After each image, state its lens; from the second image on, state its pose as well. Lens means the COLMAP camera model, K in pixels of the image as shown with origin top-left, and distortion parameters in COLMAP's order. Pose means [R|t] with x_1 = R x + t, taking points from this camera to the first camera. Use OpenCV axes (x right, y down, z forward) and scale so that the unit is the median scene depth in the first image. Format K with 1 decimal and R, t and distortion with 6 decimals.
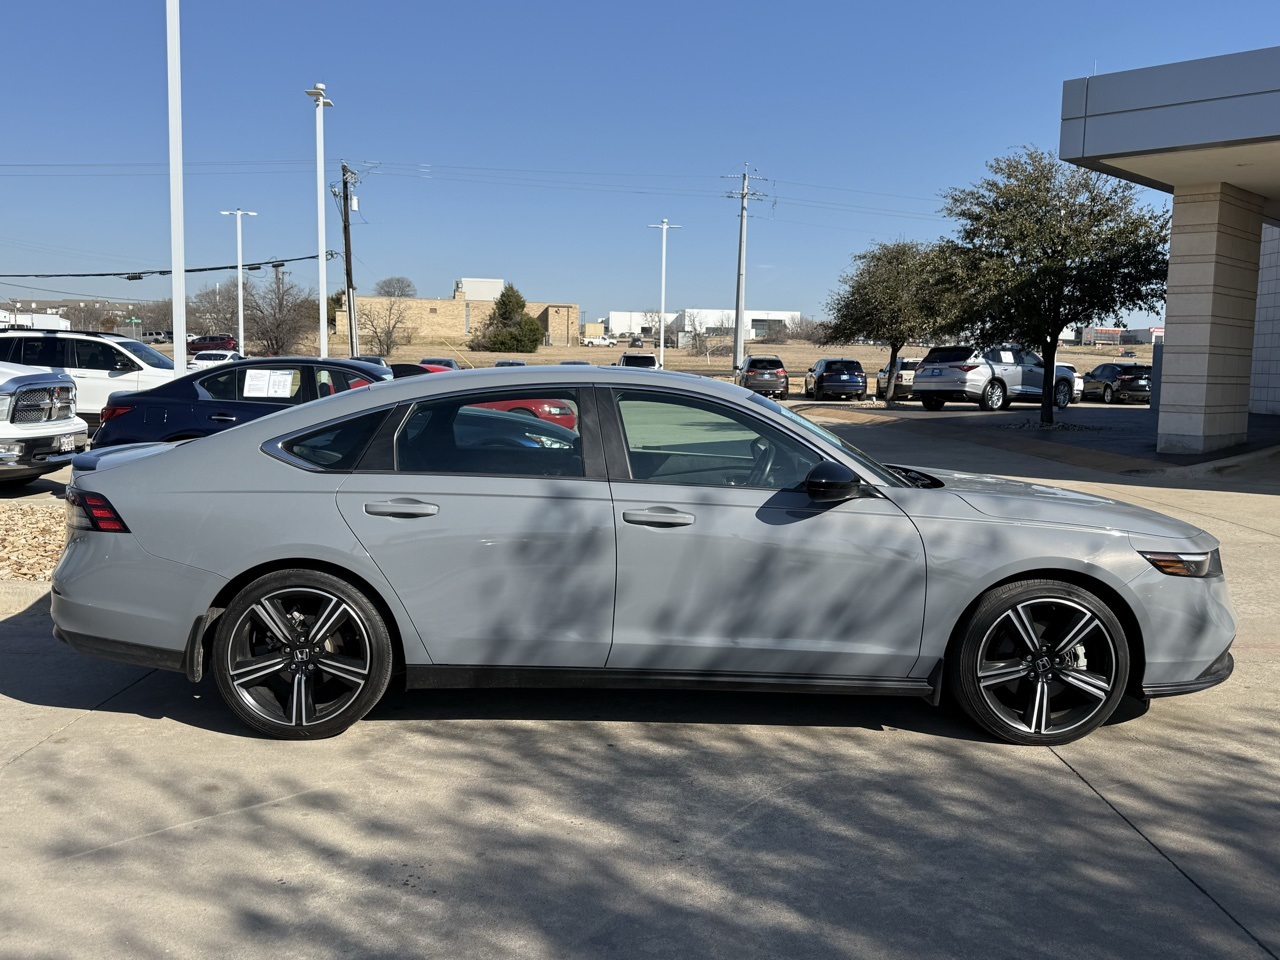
lens RADIAL K [[1148.7, 0, 642.1], [0, 1148.7, 479.3], [0, 0, 1]] dist [0.069369, -0.030595]
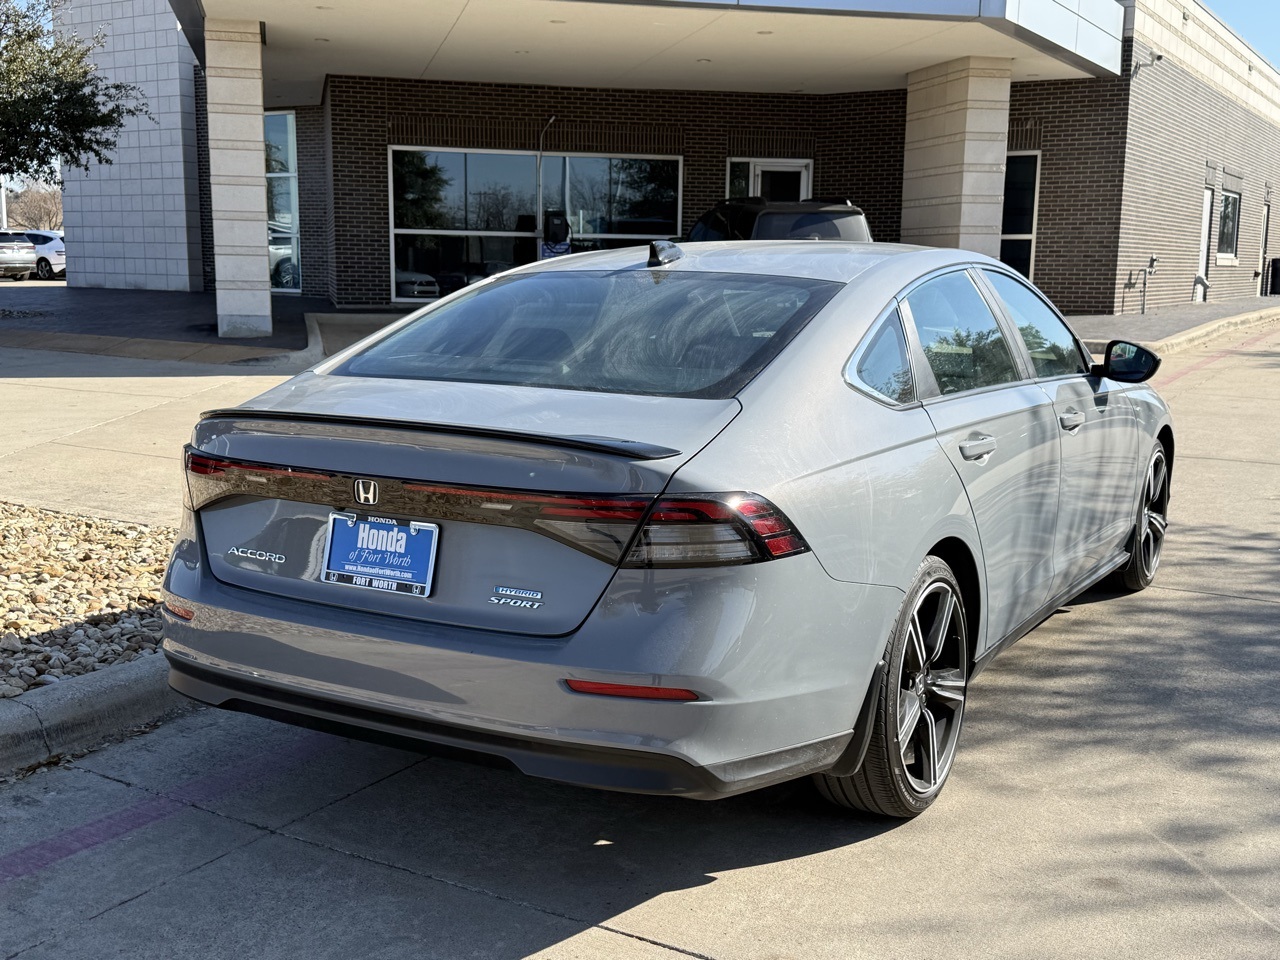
lens RADIAL K [[1410.7, 0, 640.1], [0, 1410.7, 480.4], [0, 0, 1]] dist [0.033346, 0.000000]
pose [[0.524353, -0.148431, 0.838464, -1.049350], [0.084277, 0.988901, 0.122358, -0.077075], [-0.847320, 0.006504, 0.531043, 0.717532]]
